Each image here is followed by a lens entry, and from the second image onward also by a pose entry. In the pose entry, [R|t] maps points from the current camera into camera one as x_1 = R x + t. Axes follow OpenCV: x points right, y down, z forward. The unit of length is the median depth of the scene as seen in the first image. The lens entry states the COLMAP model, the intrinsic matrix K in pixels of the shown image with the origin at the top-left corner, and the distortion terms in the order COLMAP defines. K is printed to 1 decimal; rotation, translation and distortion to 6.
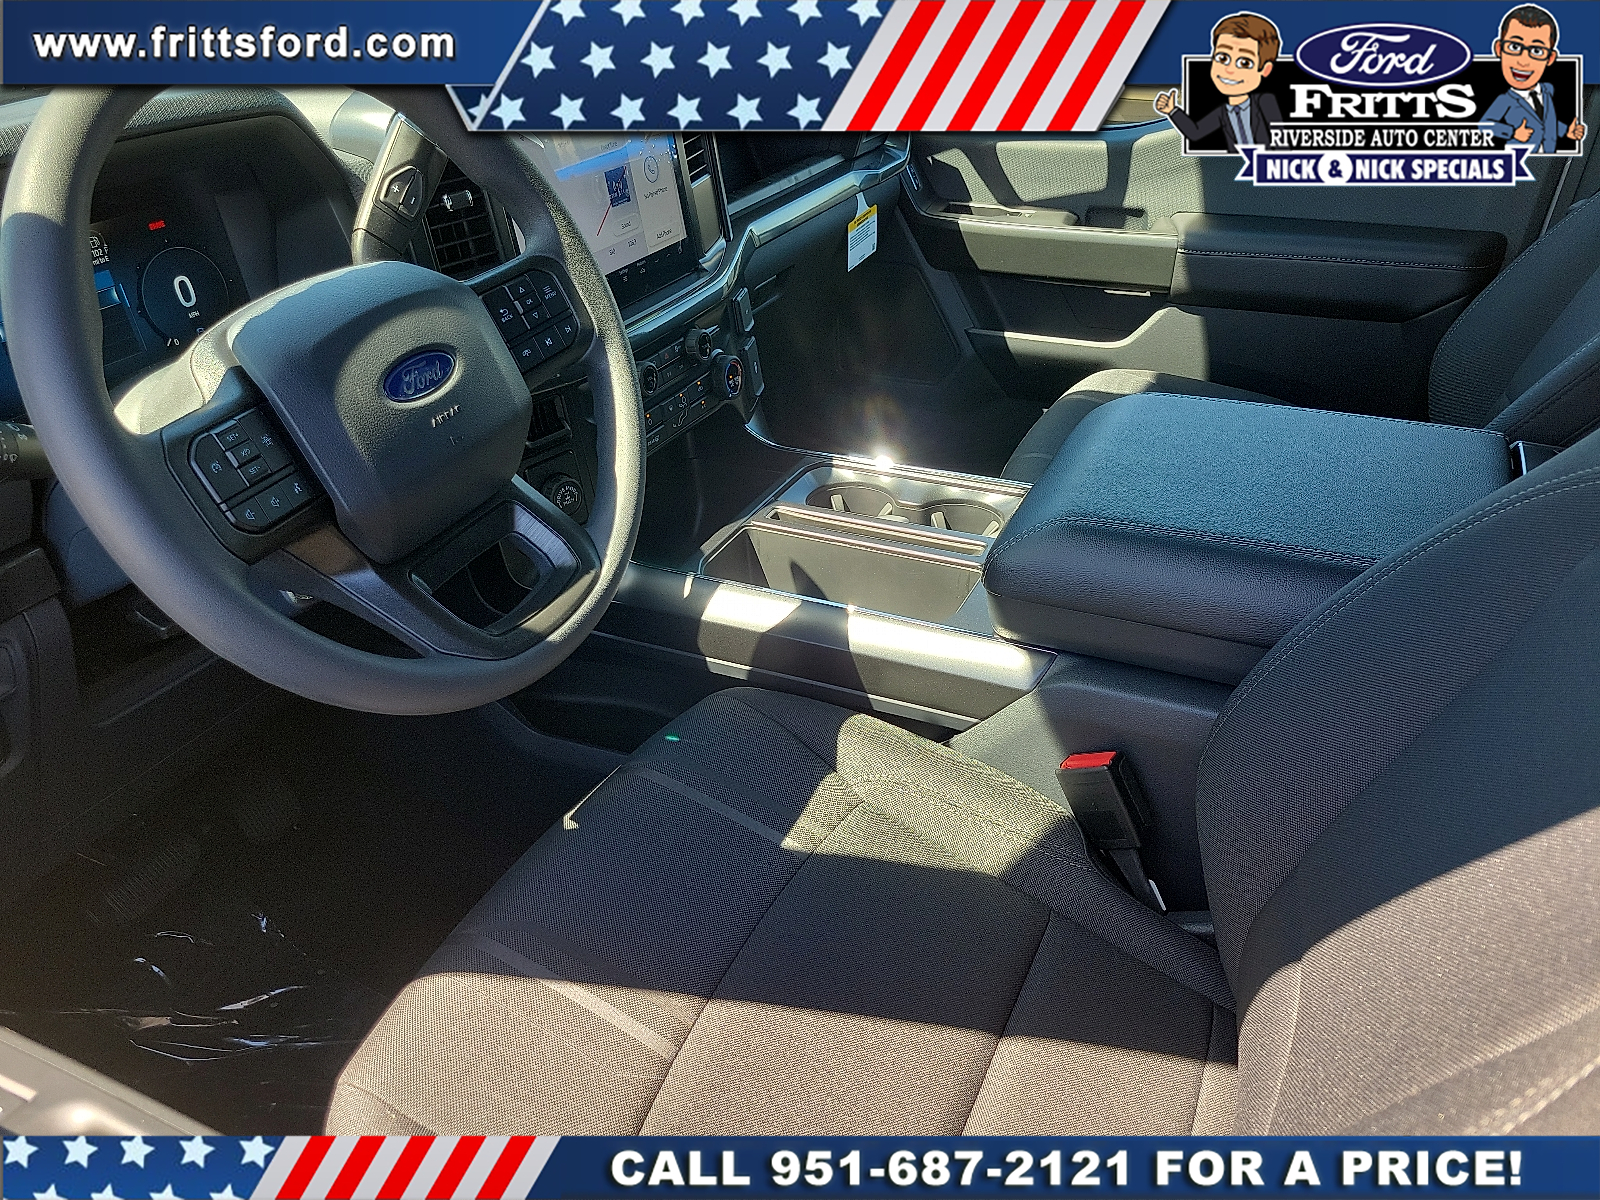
lens RADIAL K [[1187.3, 0, 760.2], [0, 1187.3, 598.2], [0, 0, 1]] dist [0.005417, 0.003481]
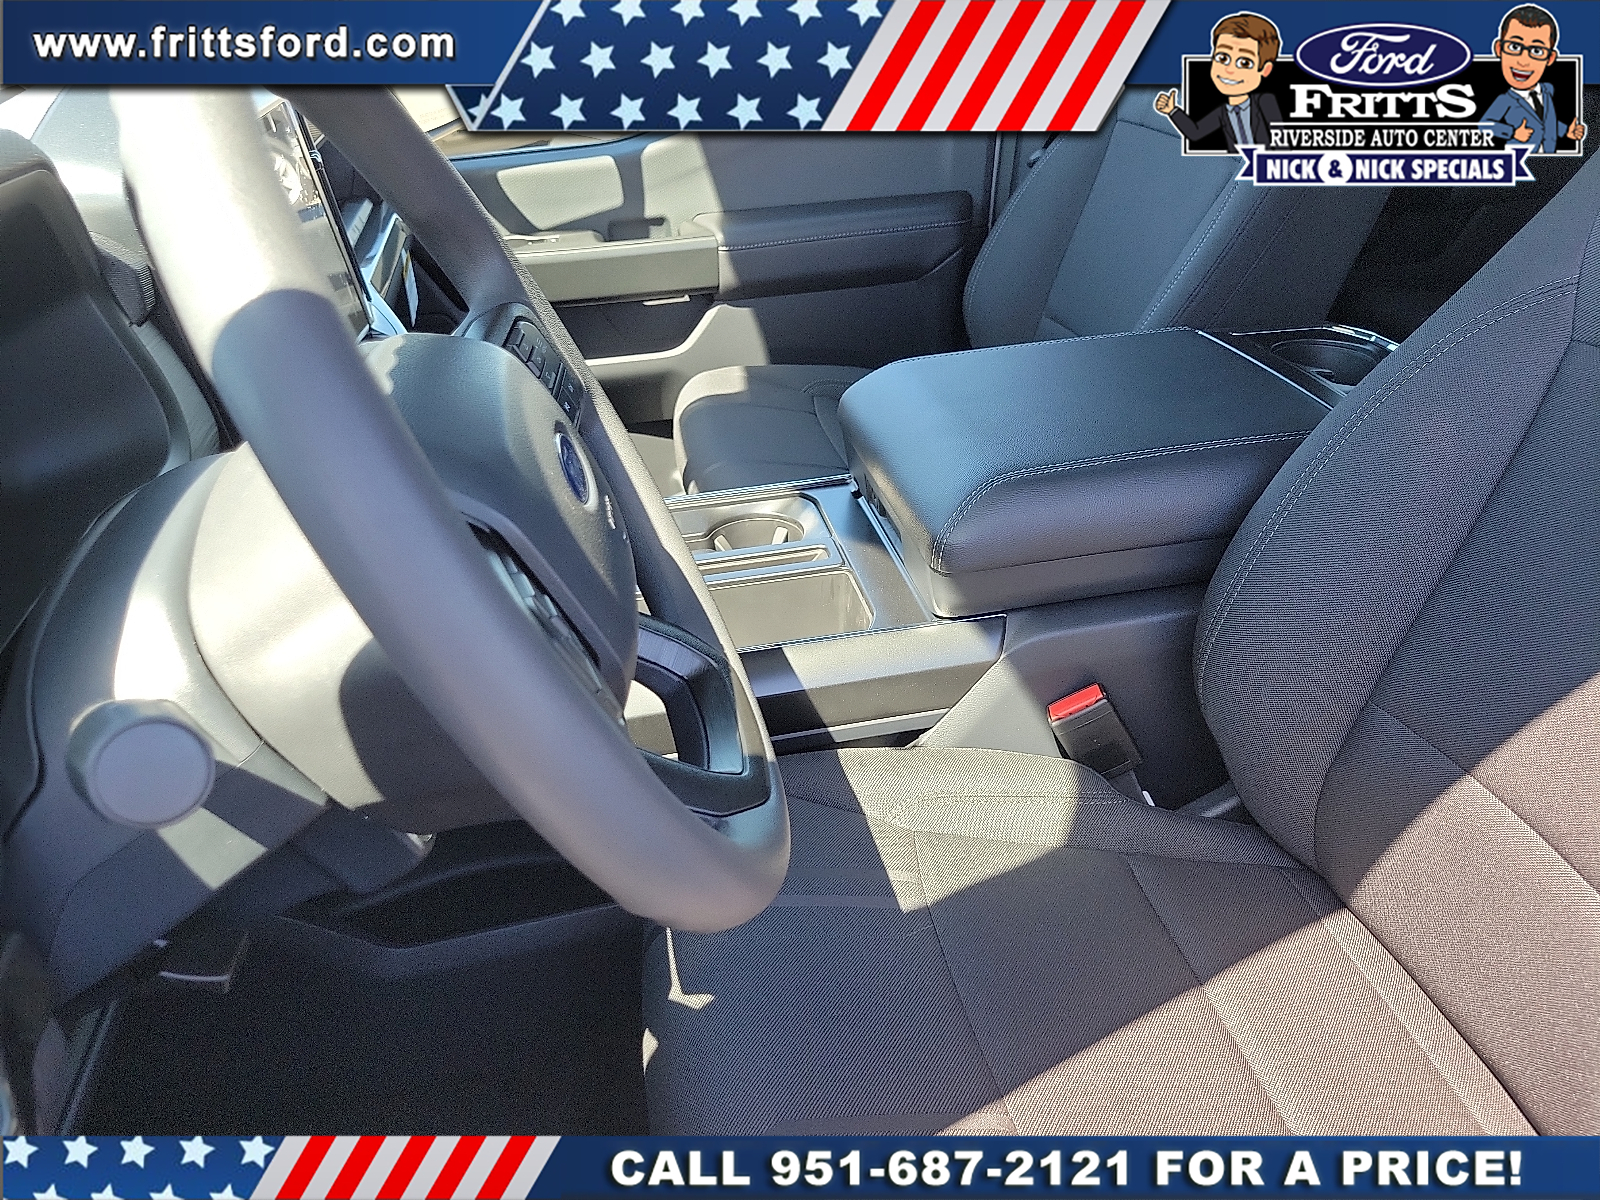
lens RADIAL K [[1187.3, 0, 760.2], [0, 1187.3, 598.2], [0, 0, 1]] dist [0.005417, 0.003481]
pose [[0.820415, -0.292437, 0.491323, -0.212465], [0.309781, 0.949599, 0.047930, -0.042355], [-0.480577, 0.112880, 0.869657, 0.117147]]
